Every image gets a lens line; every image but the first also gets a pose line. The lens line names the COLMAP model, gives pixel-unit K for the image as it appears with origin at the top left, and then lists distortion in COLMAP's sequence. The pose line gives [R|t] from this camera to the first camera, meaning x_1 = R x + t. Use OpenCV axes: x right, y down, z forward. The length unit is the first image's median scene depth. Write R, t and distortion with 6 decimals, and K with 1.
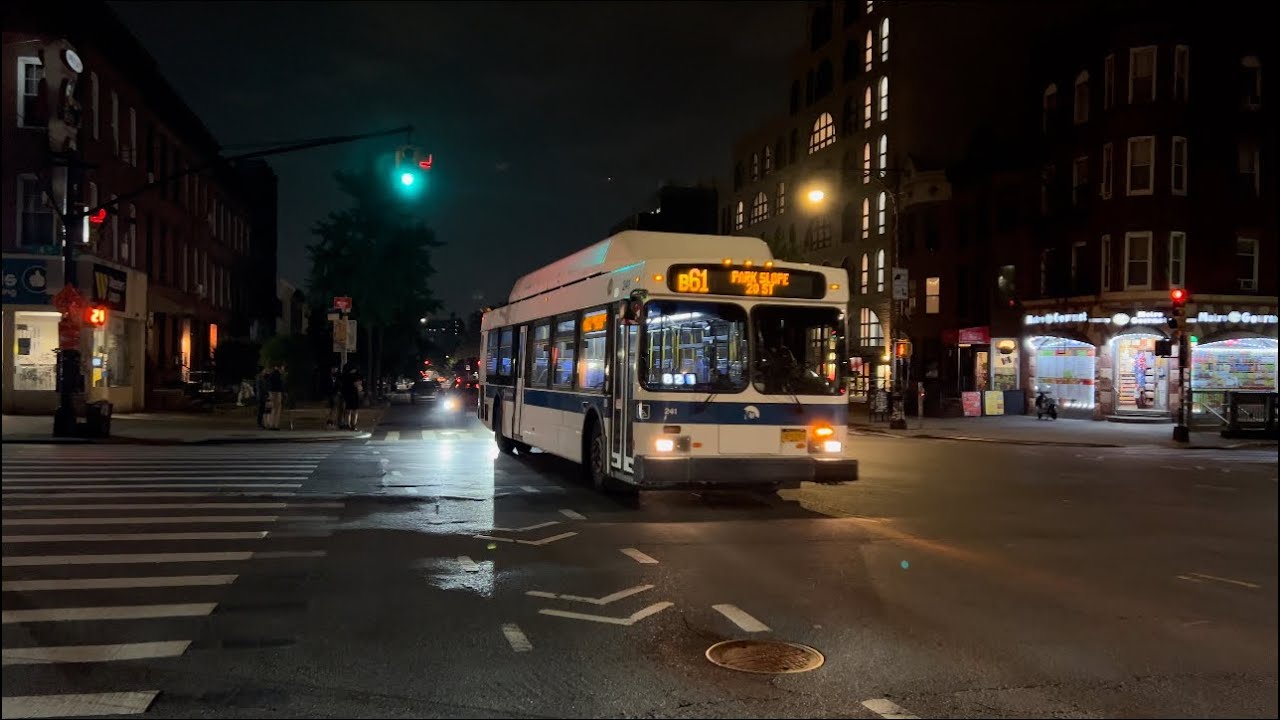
lens RADIAL K [[1132.9, 0, 640.0], [0, 1132.9, 360.0], [0, 0, 1]] dist [0.010118, 0.004679]
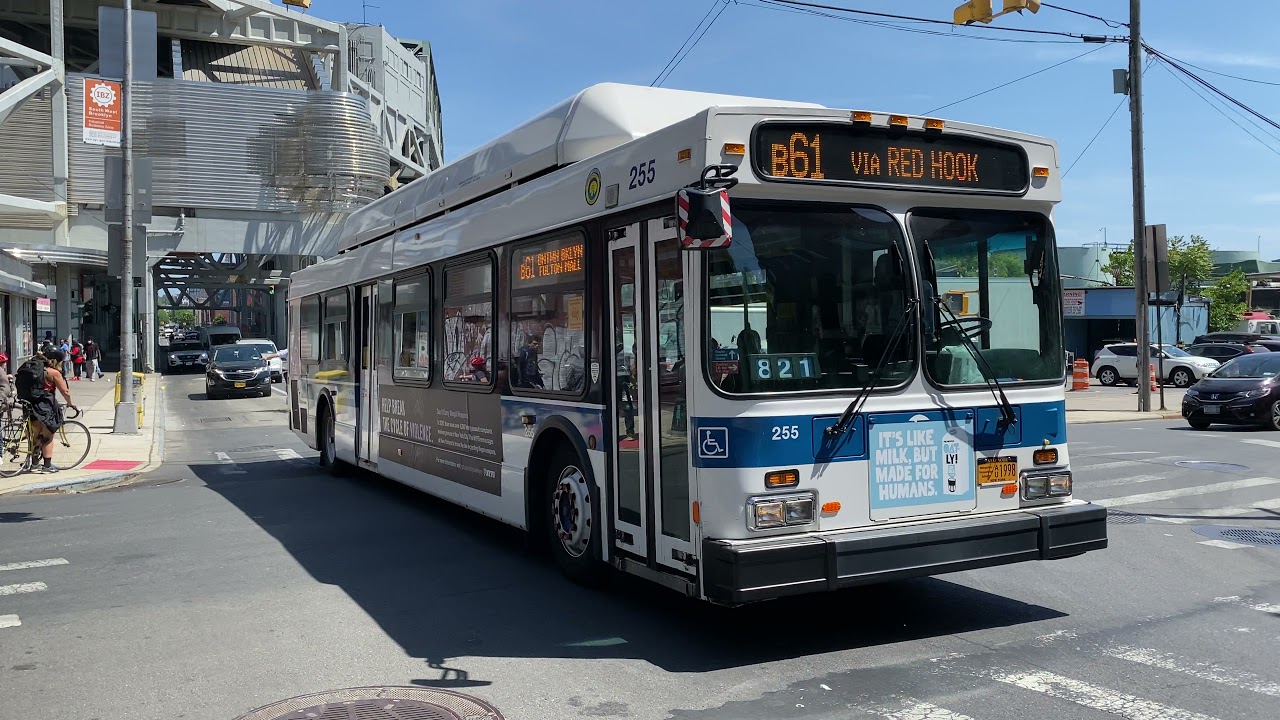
lens RADIAL K [[1132.9, 0, 640.0], [0, 1132.9, 360.0], [0, 0, 1]] dist [0.010118, 0.004679]
pose [[0.982947, -0.045828, 0.178085, -0.103949], [0.041330, 0.998728, 0.028883, -0.002057], [-0.179182, -0.021030, 0.983591, 0.541473]]
